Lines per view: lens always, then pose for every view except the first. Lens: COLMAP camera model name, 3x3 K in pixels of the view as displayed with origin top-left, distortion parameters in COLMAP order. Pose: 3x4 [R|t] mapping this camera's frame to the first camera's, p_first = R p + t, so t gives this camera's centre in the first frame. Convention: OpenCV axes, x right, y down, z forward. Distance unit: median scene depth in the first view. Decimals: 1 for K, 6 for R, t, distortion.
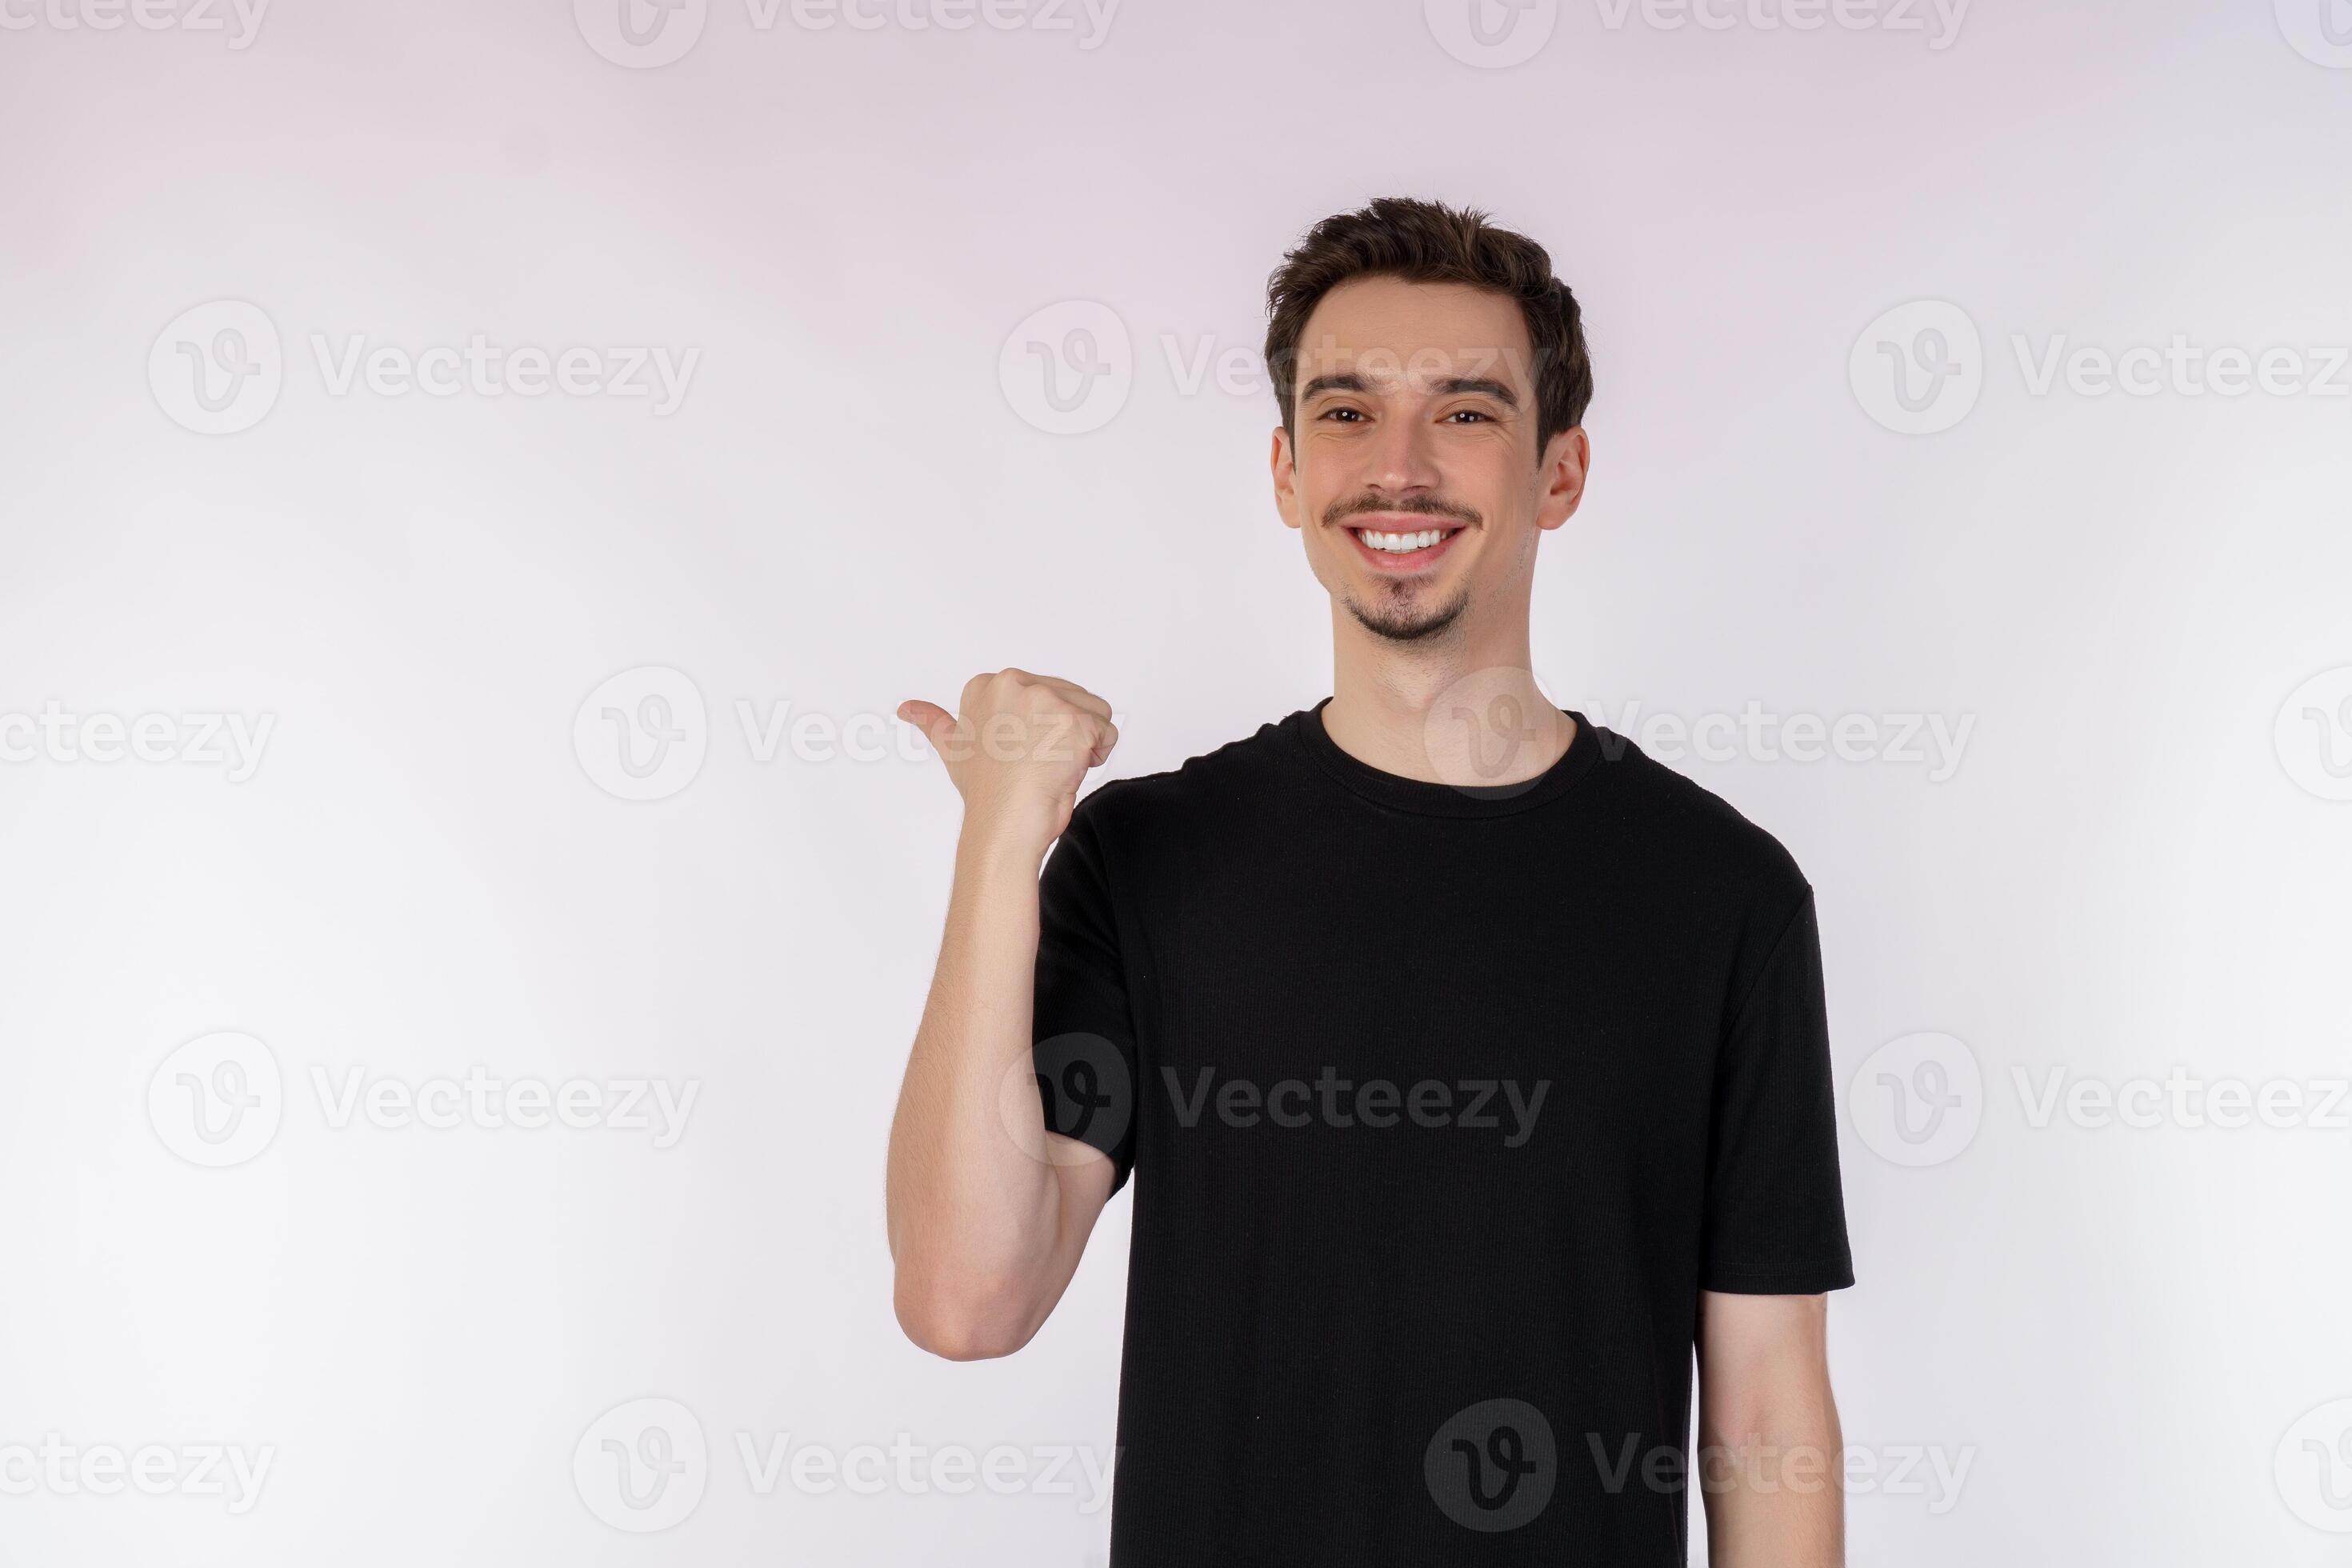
lens RADIAL K [[968.7, 0, 1176.0], [0, 968.7, 784.0], [0, 0, 1]] dist [-0.001143, 0.000474]
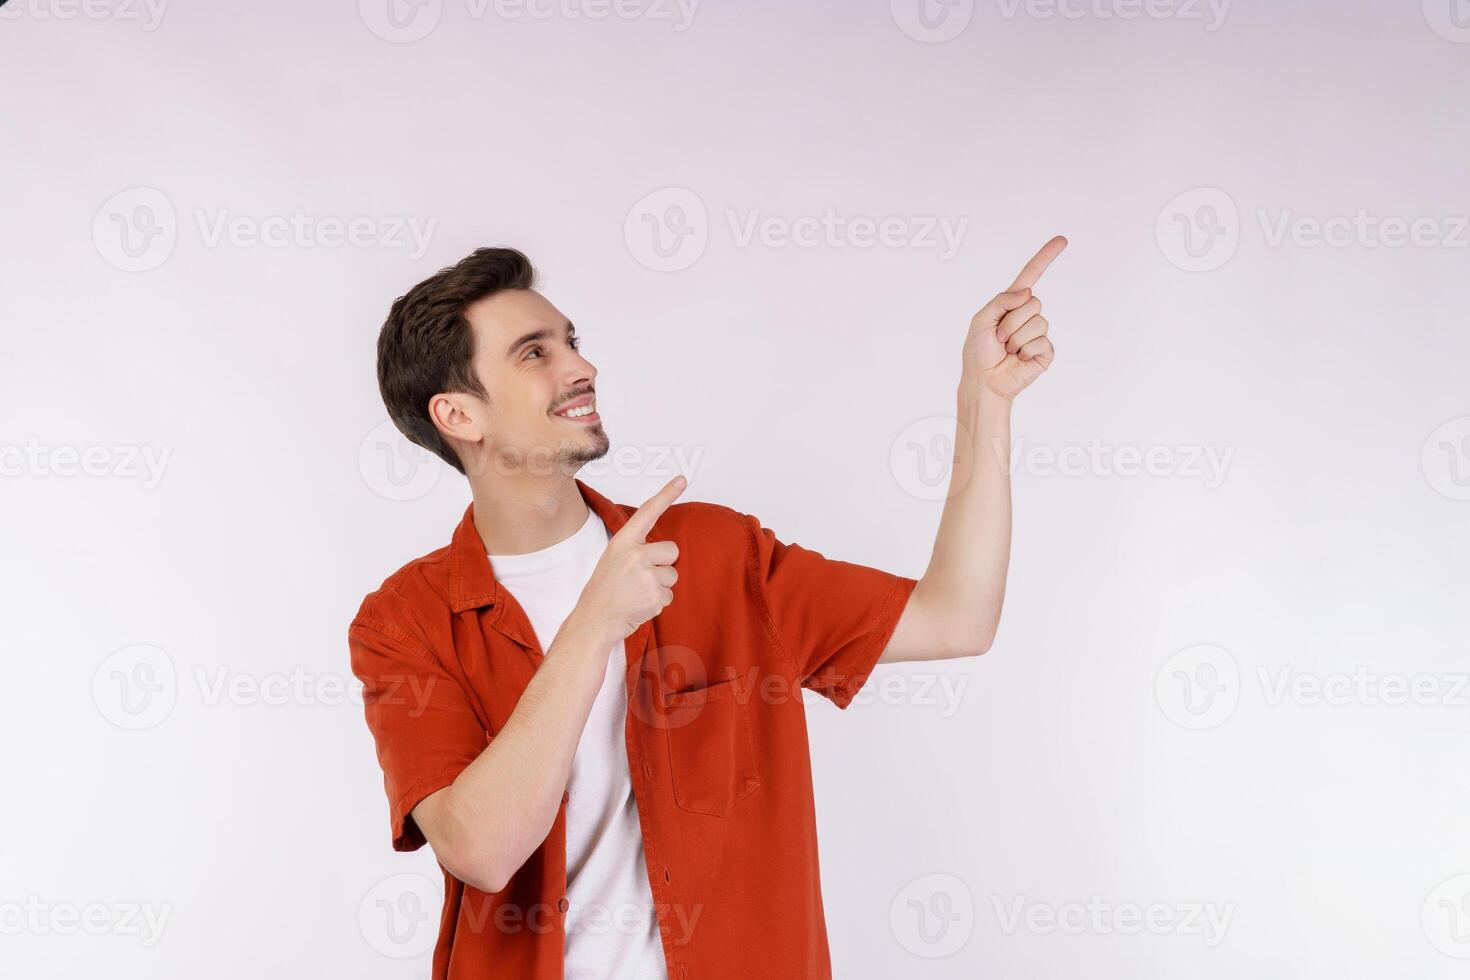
lens RADIAL K [[605.5, 0, 735.0], [0, 605.5, 490.0], [0, 0, 1]] dist [-0.001143, 0.000474]
pose [[1.000000, -0.000134, 0.000525, 0.878311], [0.000134, 1.000000, 0.000175, -0.000086], [-0.000525, -0.000175, 1.000000, -0.000410]]
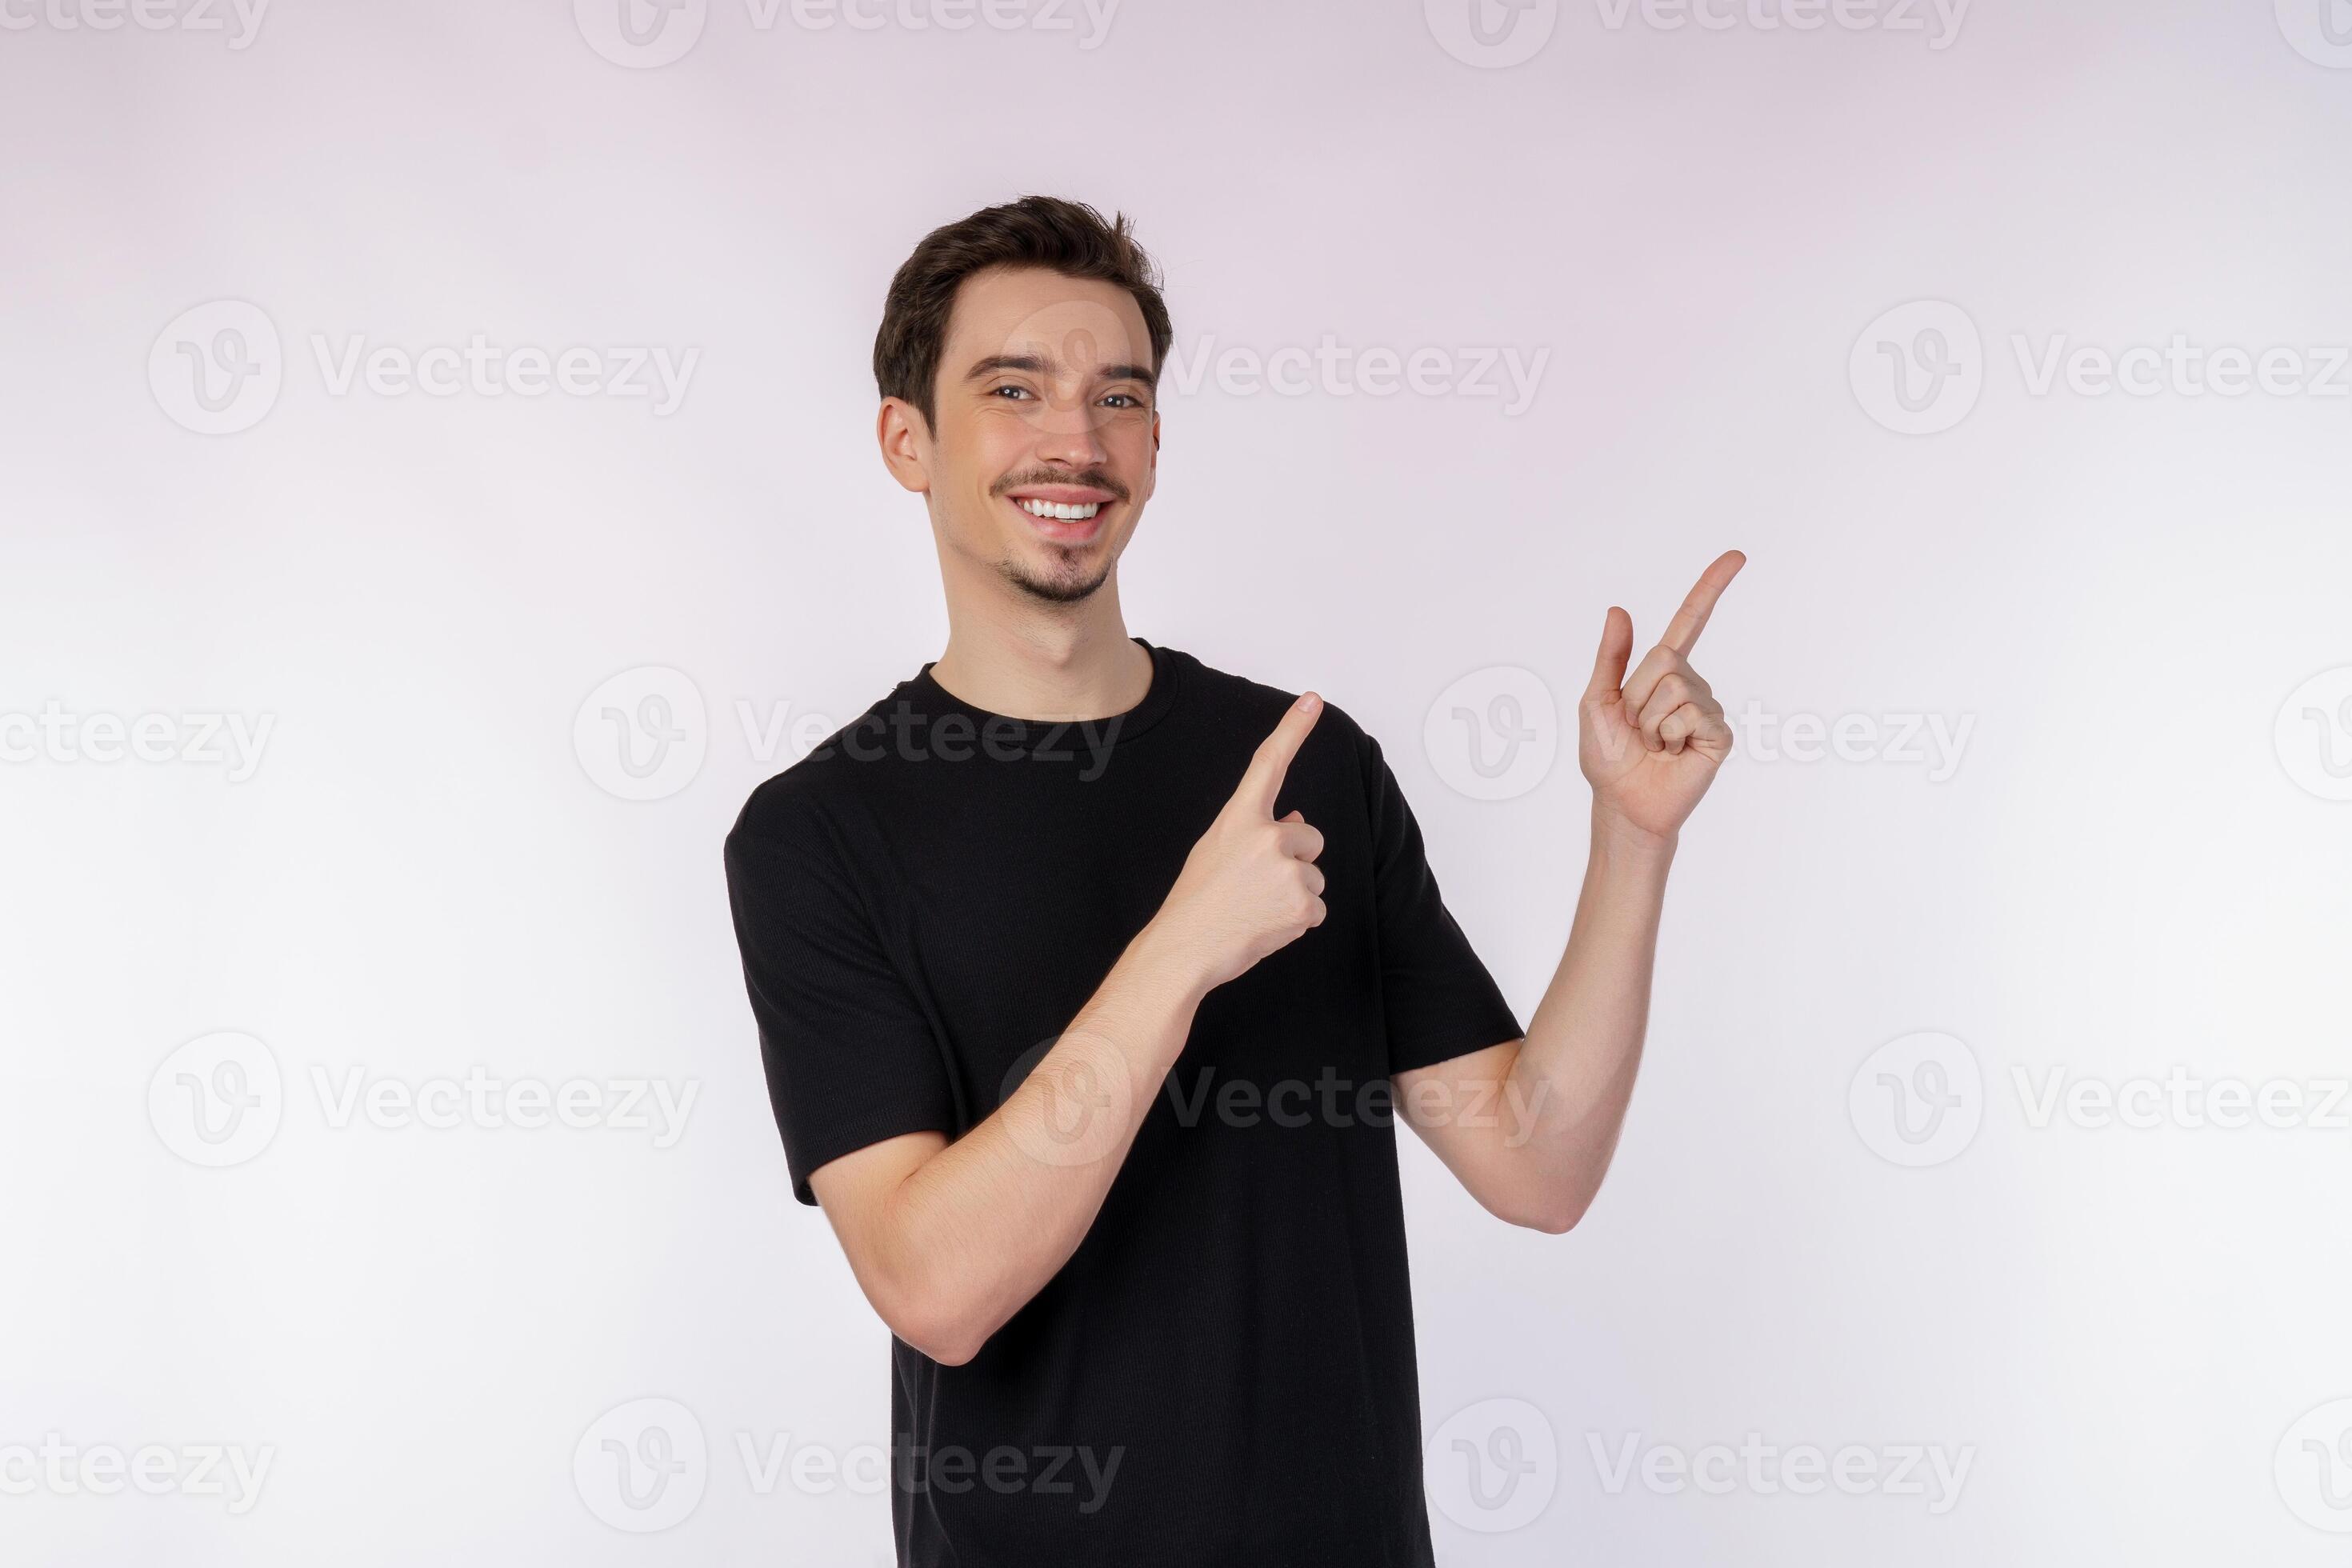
lens RADIAL K [[968.7, 0, 1176.0], [0, 968.7, 784.0], [0, 0, 1]] dist [-0.001143, 0.000474]
pose [[1.000000, -0.000132, -0.000079, -0.878568], [0.000132, 1.000000, -0.000017, -0.000130], [0.000079, 0.000017, 1.000000, 0.000044]]
